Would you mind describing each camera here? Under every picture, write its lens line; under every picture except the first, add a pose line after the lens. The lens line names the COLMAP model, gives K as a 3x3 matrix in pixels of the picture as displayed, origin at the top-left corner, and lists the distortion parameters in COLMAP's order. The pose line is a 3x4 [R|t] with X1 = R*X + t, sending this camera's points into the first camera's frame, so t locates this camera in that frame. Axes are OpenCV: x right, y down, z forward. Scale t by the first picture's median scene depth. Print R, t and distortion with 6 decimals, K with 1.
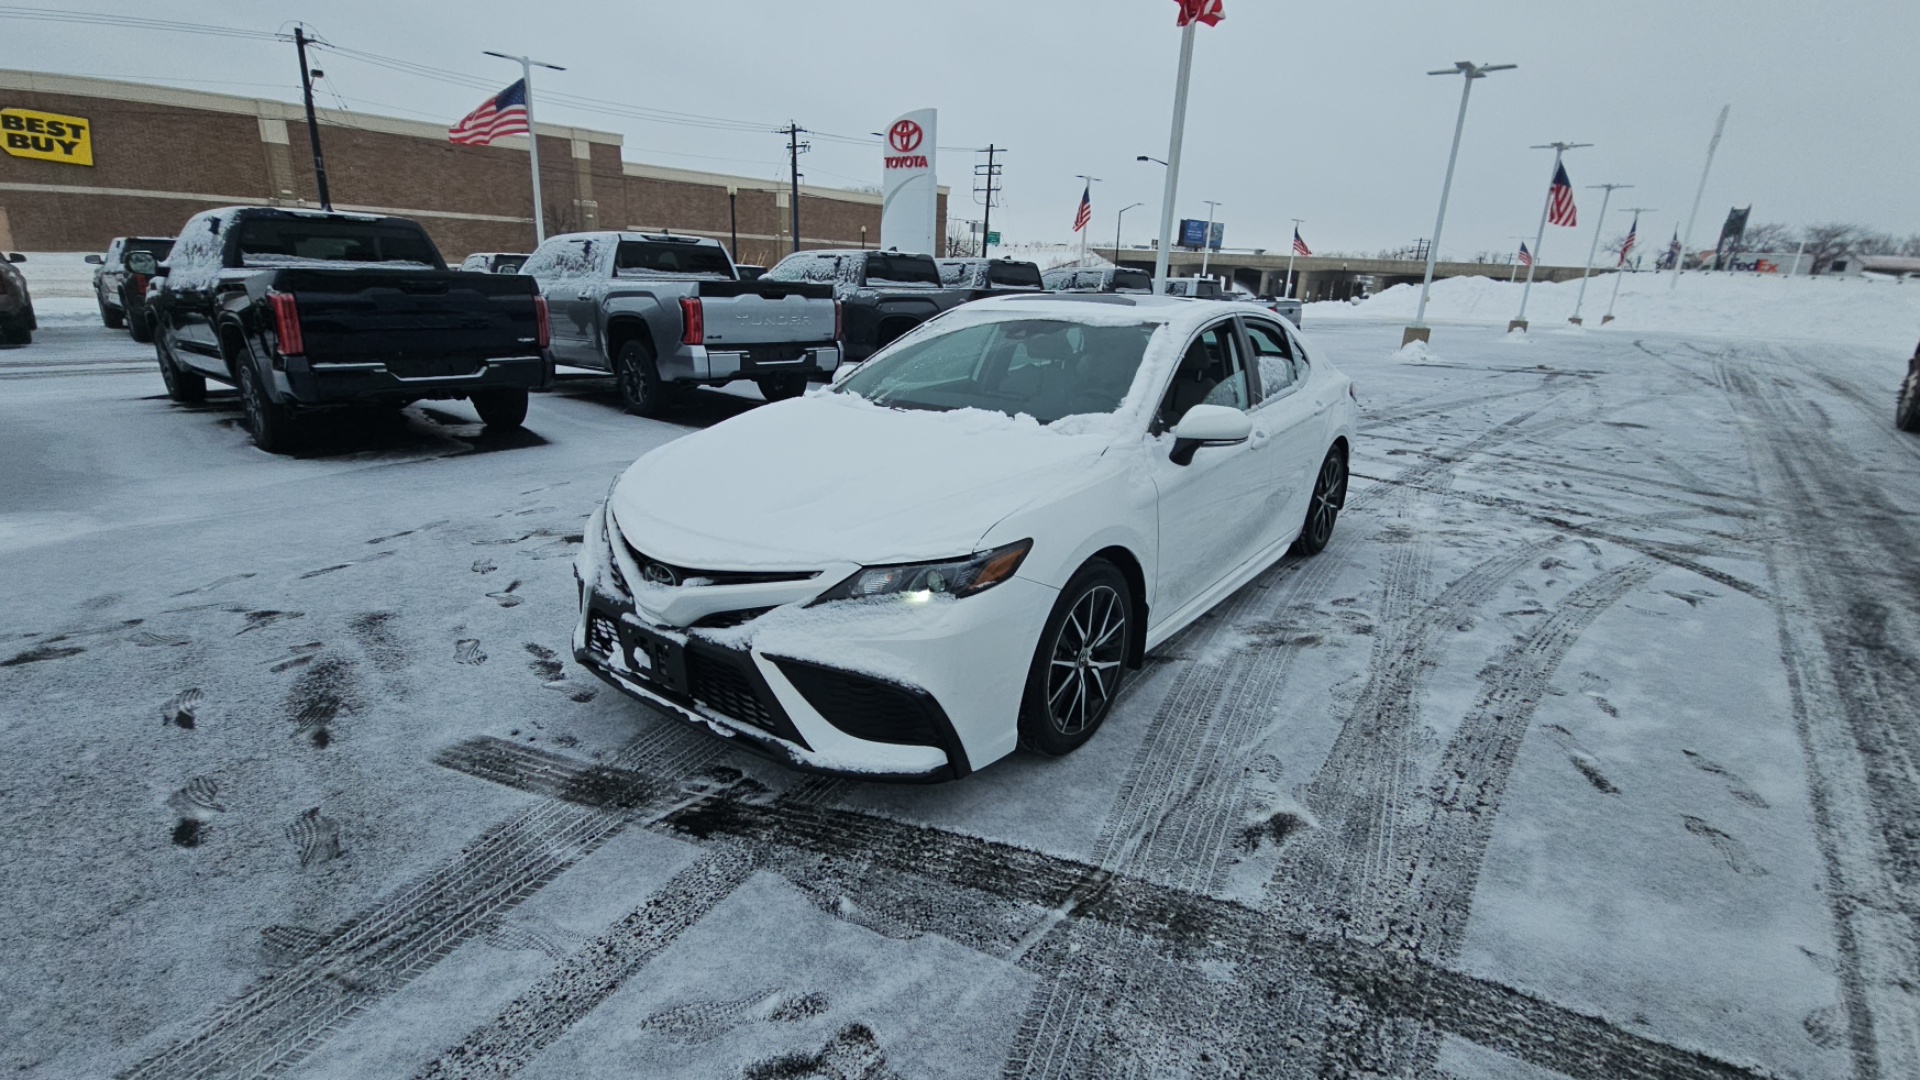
lens RADIAL K [[850.7, 0, 978.5], [0, 850.7, 545.7], [0, 0, 1]] dist [0.009123, -0.006349]
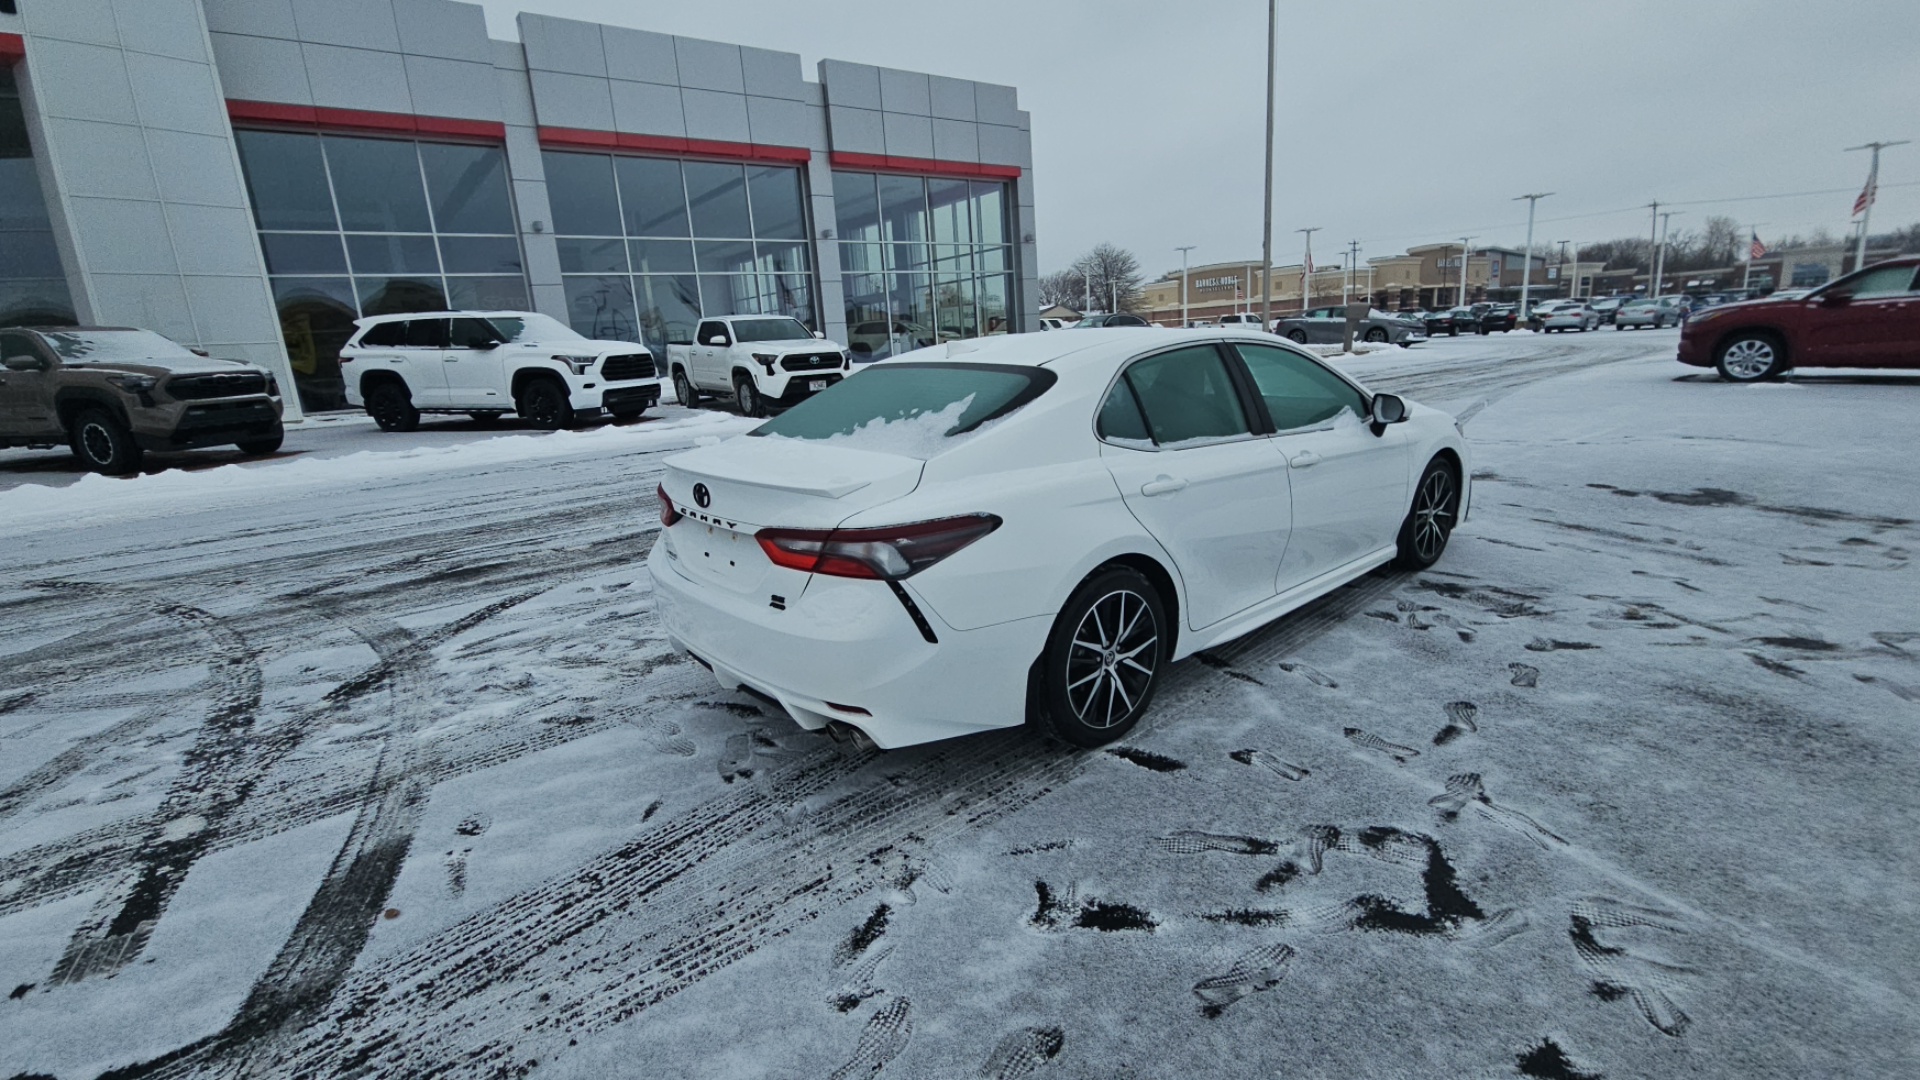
lens RADIAL K [[850.7, 0, 979.2], [0, 850.7, 545.7], [0, 0, 1]] dist [0.009123, -0.006349]
pose [[-0.979392, -0.035788, 0.198773, 0.129206], [0.076639, 0.844714, 0.529702, -0.734110], [-0.186864, 0.534019, -0.824564, 2.360269]]
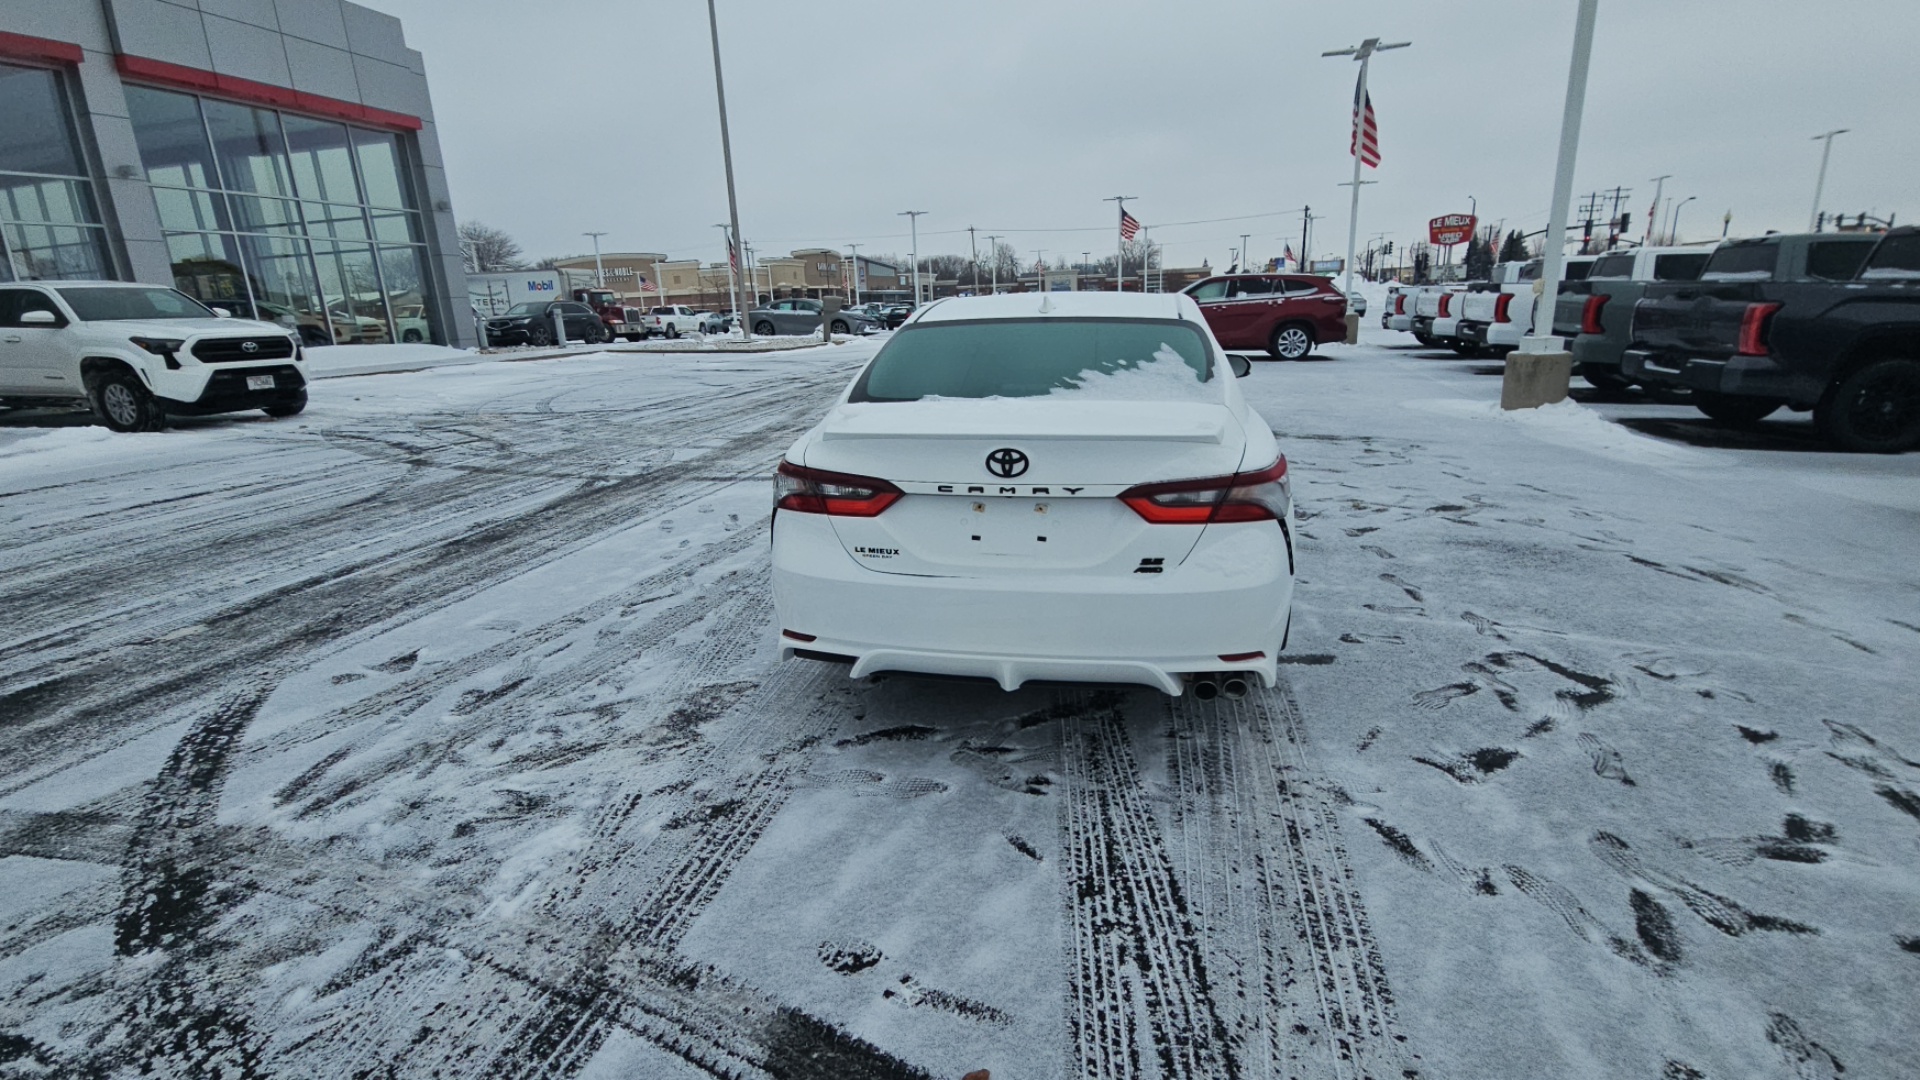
lens RADIAL K [[850.7, 0, 982.2], [0, 850.7, 543.0], [0, 0, 1]] dist [0.009123, -0.006349]
pose [[-0.892118, 0.112607, -0.437545, 0.865760], [-0.142386, 0.849018, 0.508817, -0.653982], [0.428780, 0.516225, -0.741390, 2.243603]]
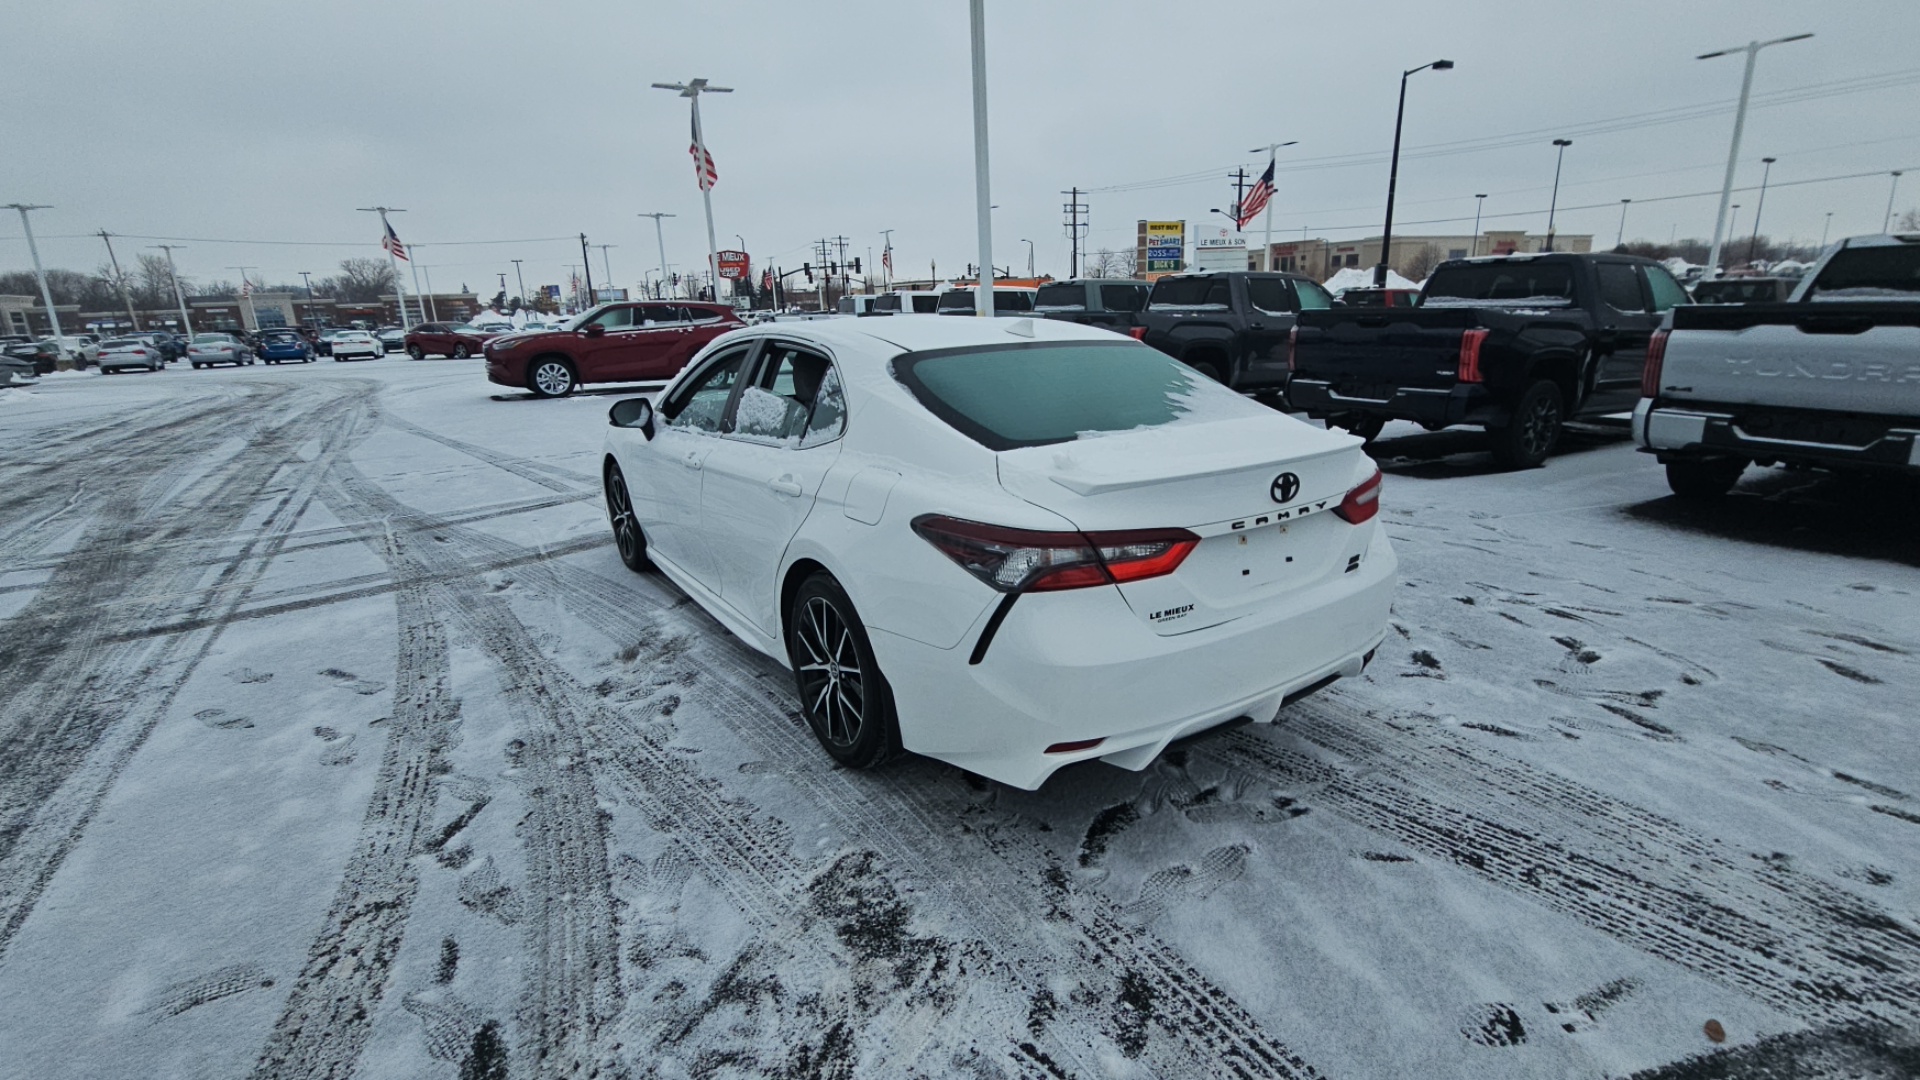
lens RADIAL K [[850.7, 0, 980.2], [0, 850.7, 545.7], [0, 0, 1]] dist [0.009123, -0.006349]
pose [[-0.321680, 0.227478, -0.919117, 1.231755], [-0.273634, 0.906958, 0.320237, -0.473195], [0.906447, 0.354515, -0.229505, 1.674775]]
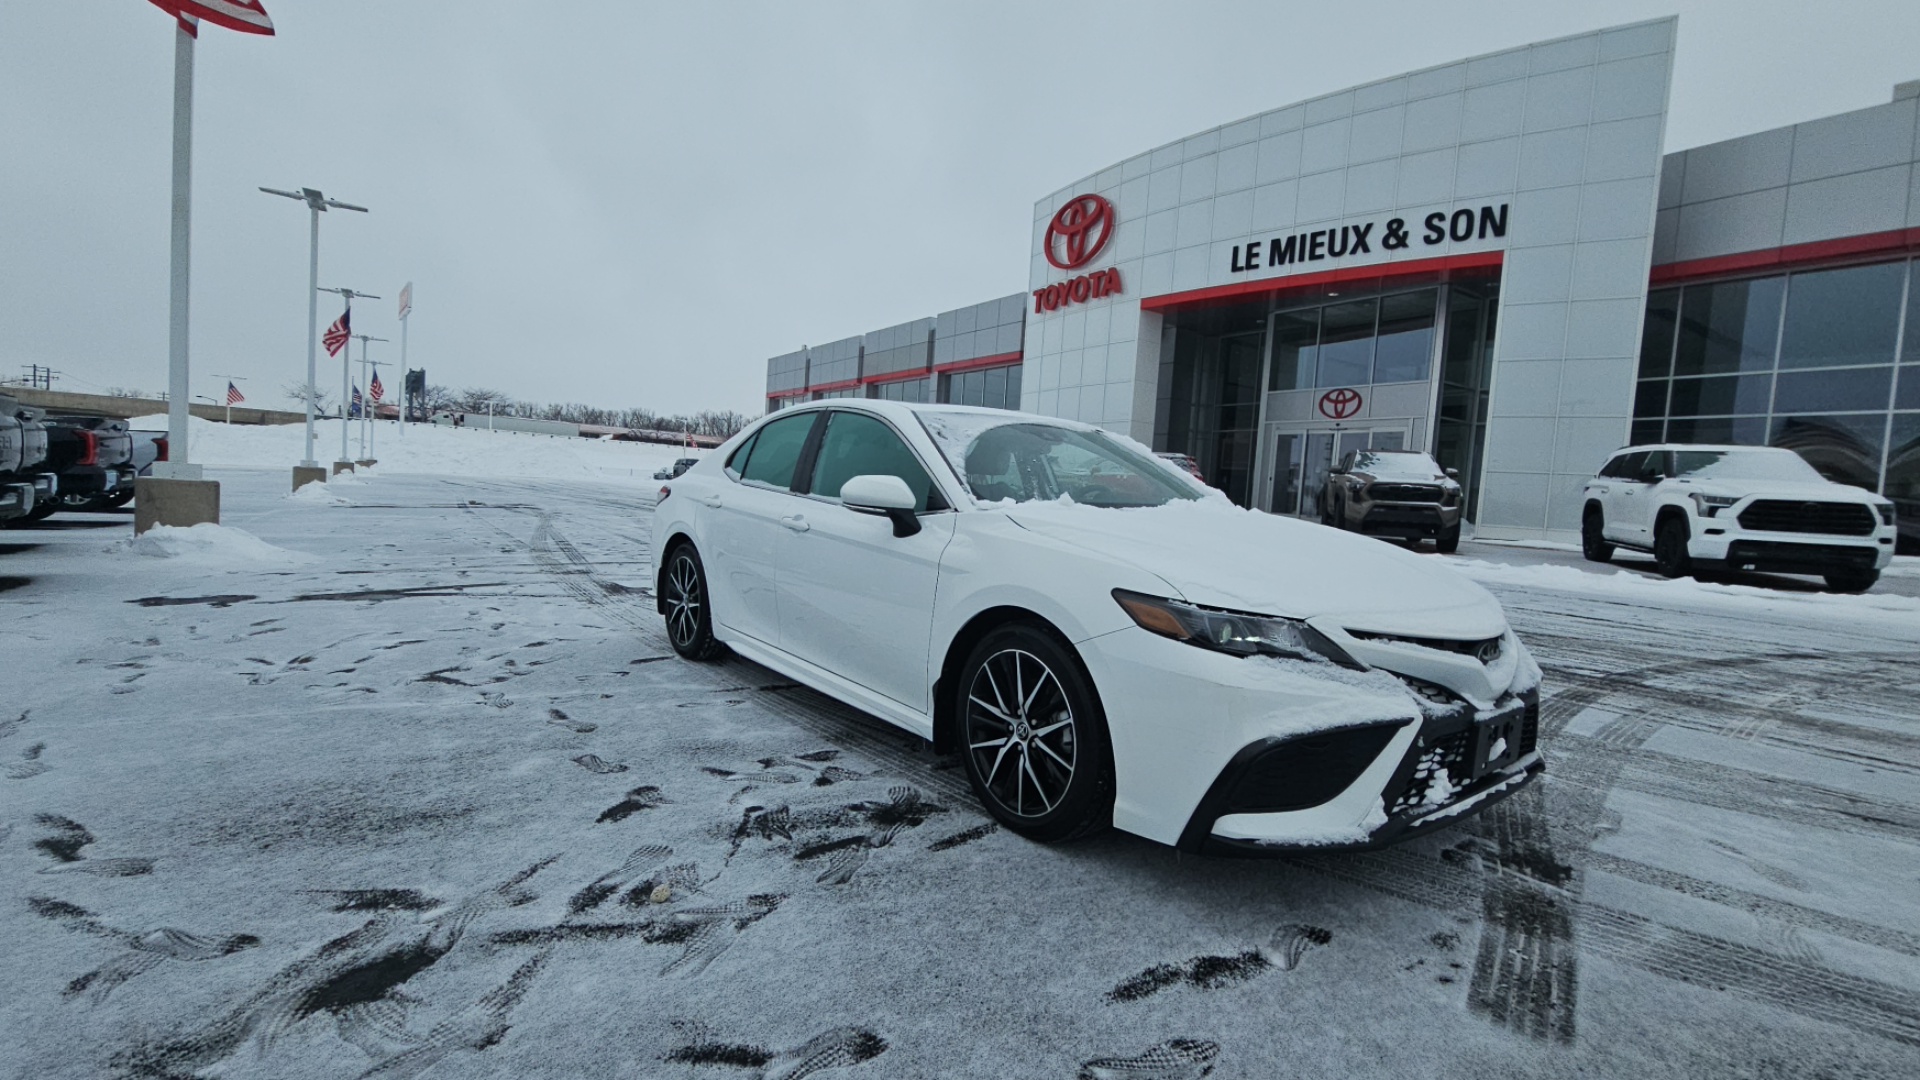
lens RADIAL K [[850.7, 0, 980.7], [0, 850.7, 546.5], [0, 0, 1]] dist [0.009123, -0.006349]
pose [[0.259877, -0.094688, 0.960988, -1.001959], [0.251689, 0.967424, 0.027259, -0.177096], [-0.932264, 0.234786, 0.275244, 0.862427]]
